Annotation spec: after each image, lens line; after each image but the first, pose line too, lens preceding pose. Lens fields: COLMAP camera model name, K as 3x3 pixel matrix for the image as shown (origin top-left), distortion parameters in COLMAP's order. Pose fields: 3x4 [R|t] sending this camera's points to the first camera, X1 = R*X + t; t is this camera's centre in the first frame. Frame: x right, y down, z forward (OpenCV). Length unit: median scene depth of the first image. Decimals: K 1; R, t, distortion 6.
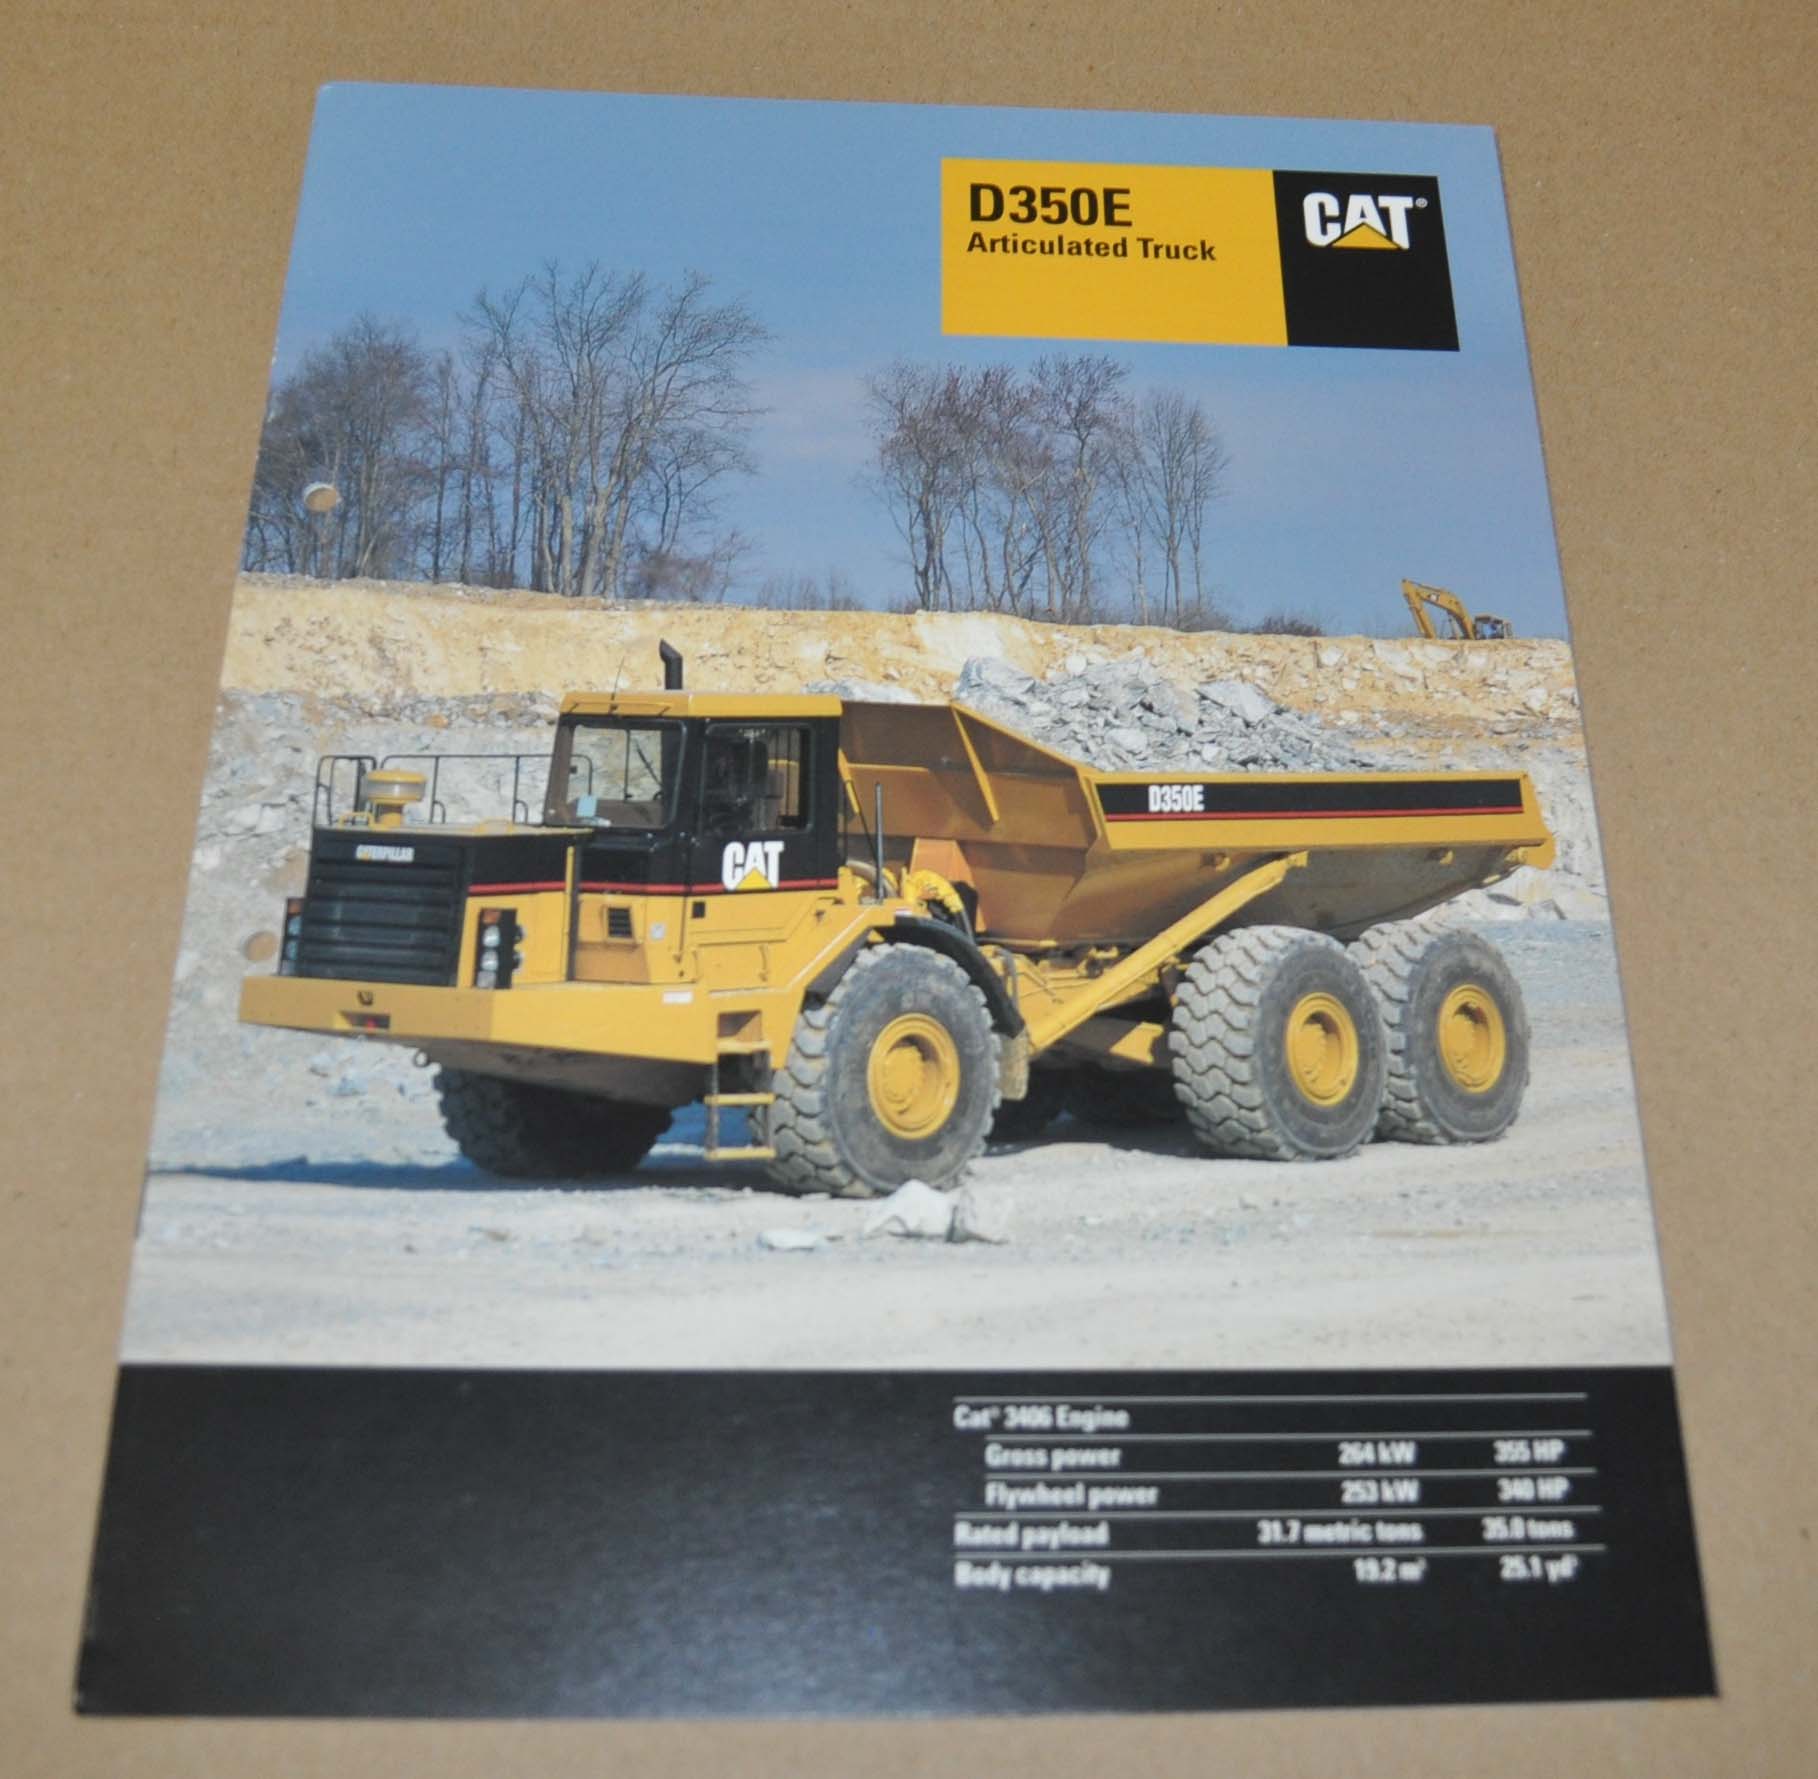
lens RADIAL K [[1693.7, 0, 908.4], [0, 1693.7, 889.8], [0, 0, 1]] dist [0.001137, 0.000000]
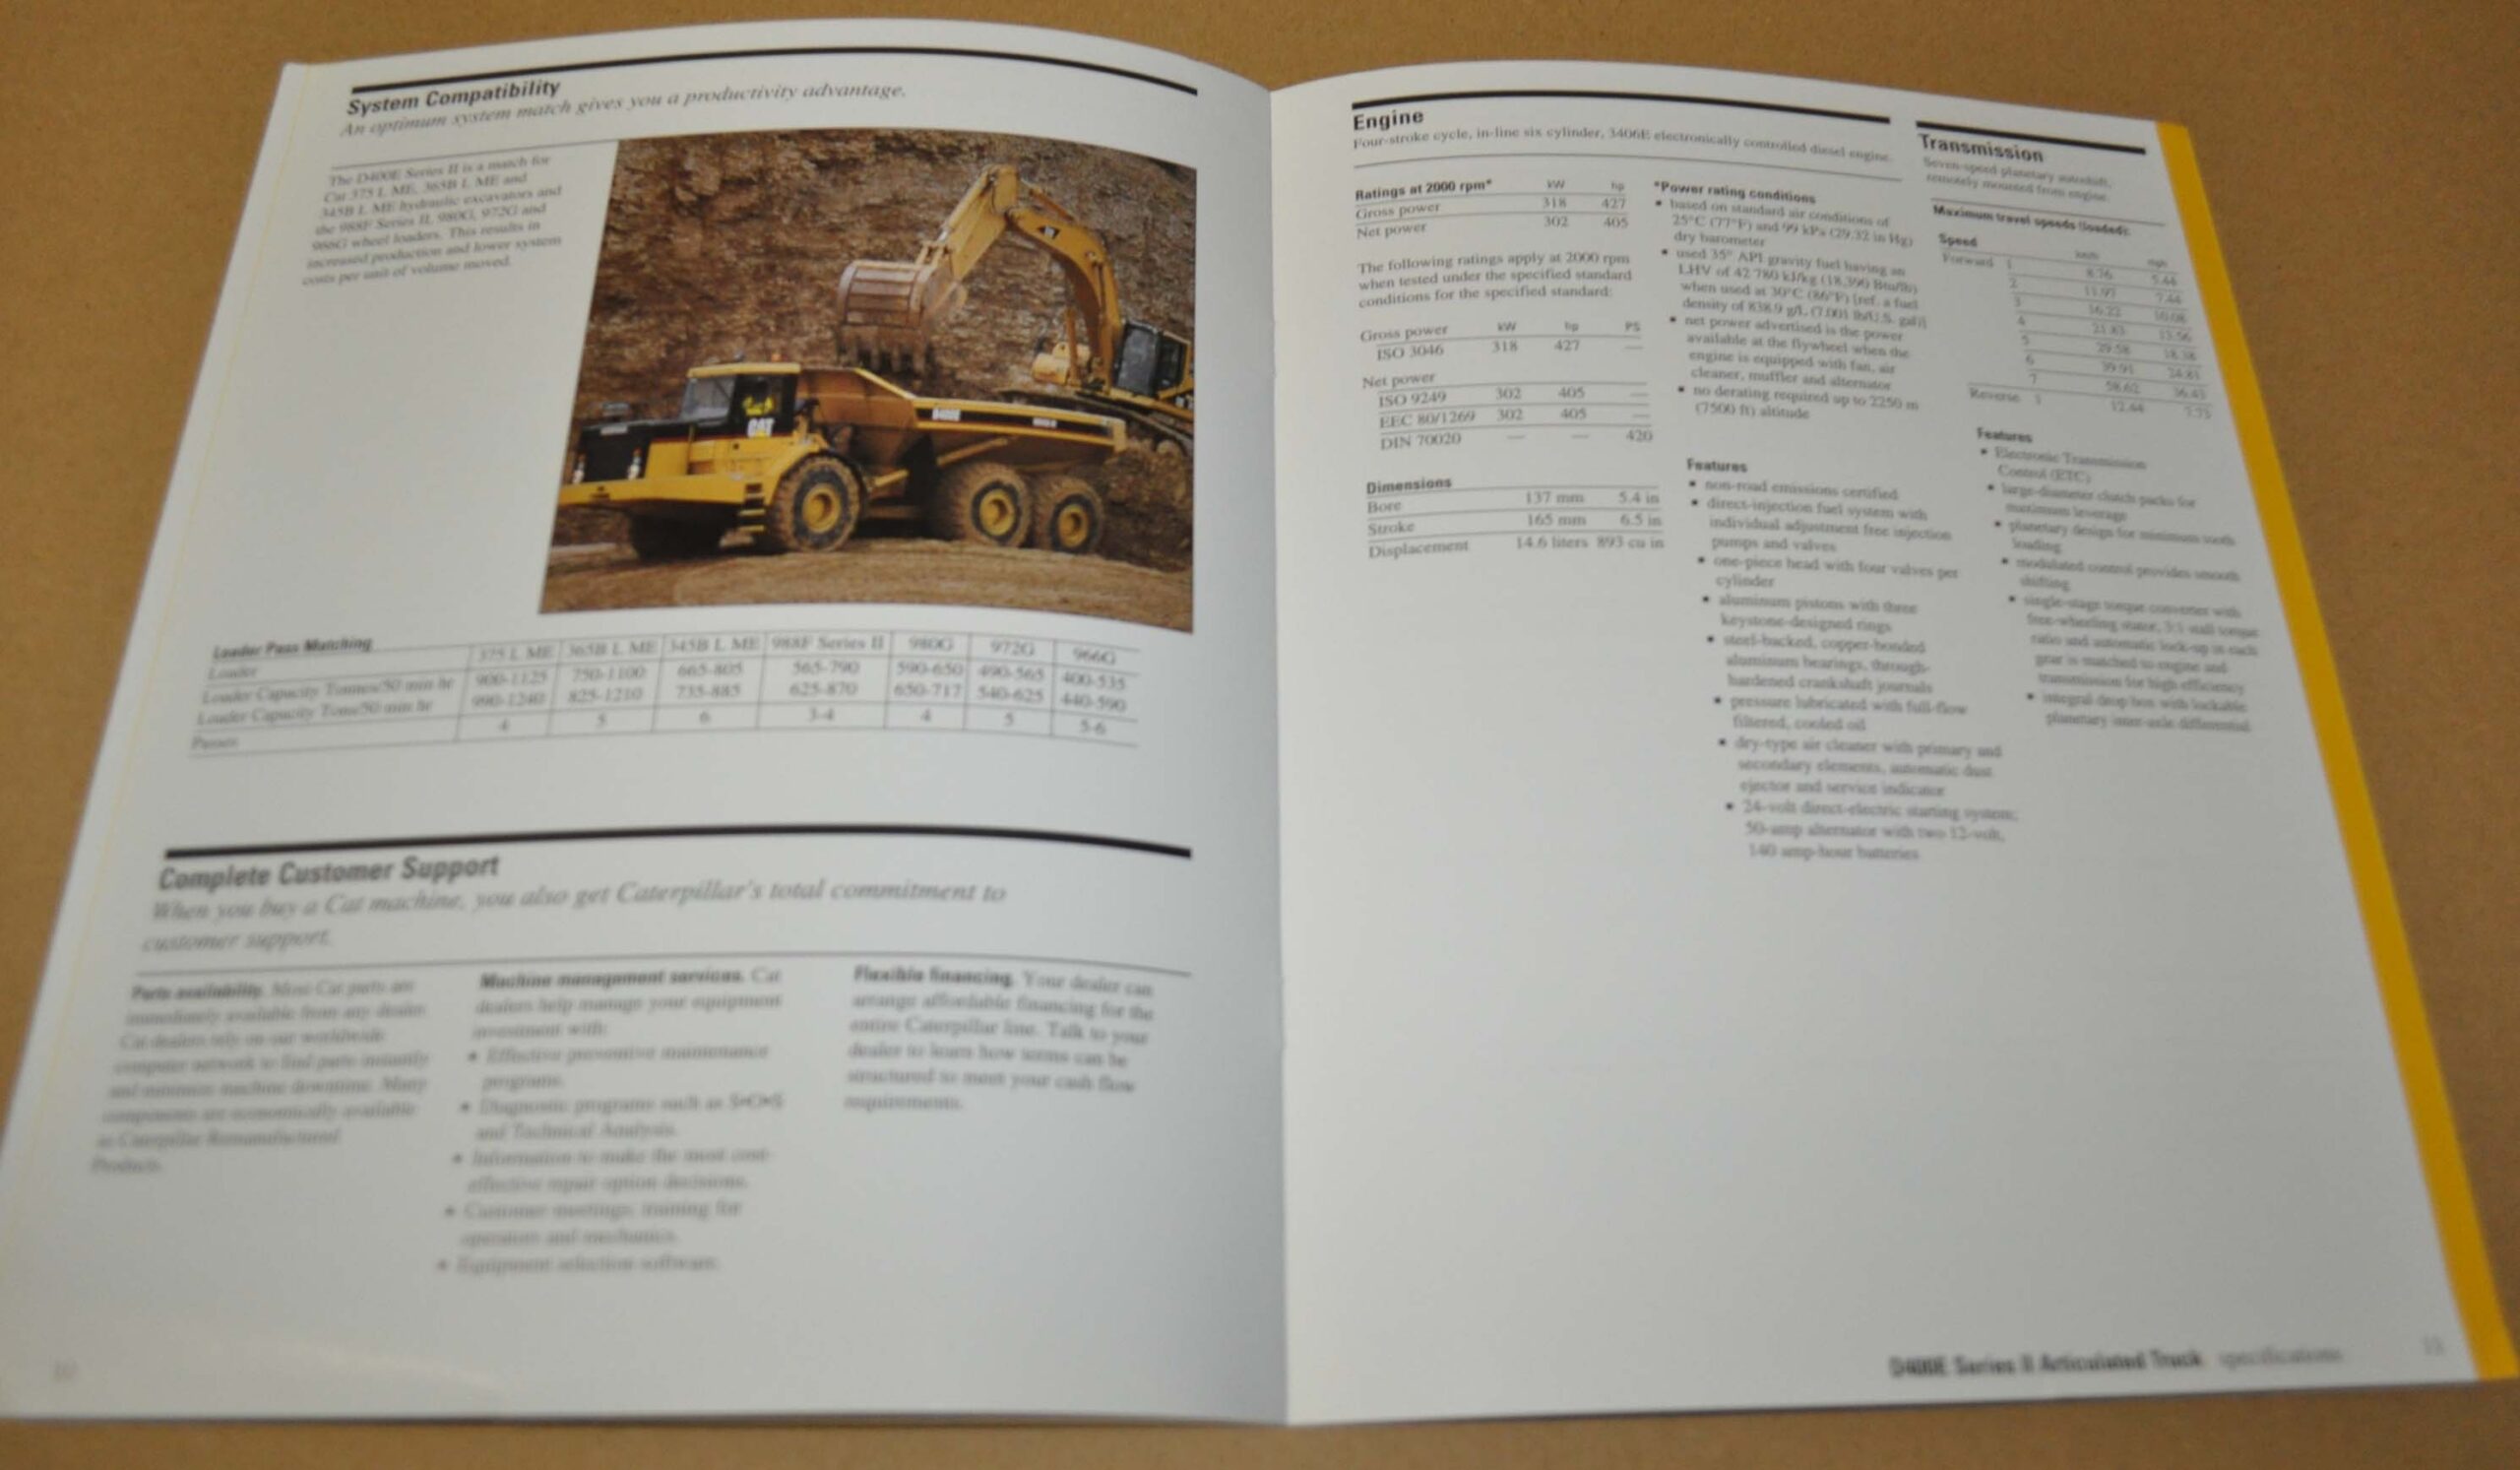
lens RADIAL K [[2050.3, 0, 1252.3], [0, 2050.3, 738.8], [0, 0, 1]] dist [-0.124062, 0.004154]
pose [[0.985530, 0.029898, 0.166845, 0.136967], [-0.040319, 0.997418, 0.059423, 0.235324], [-0.164637, -0.065290, 0.984191, -2.085693]]
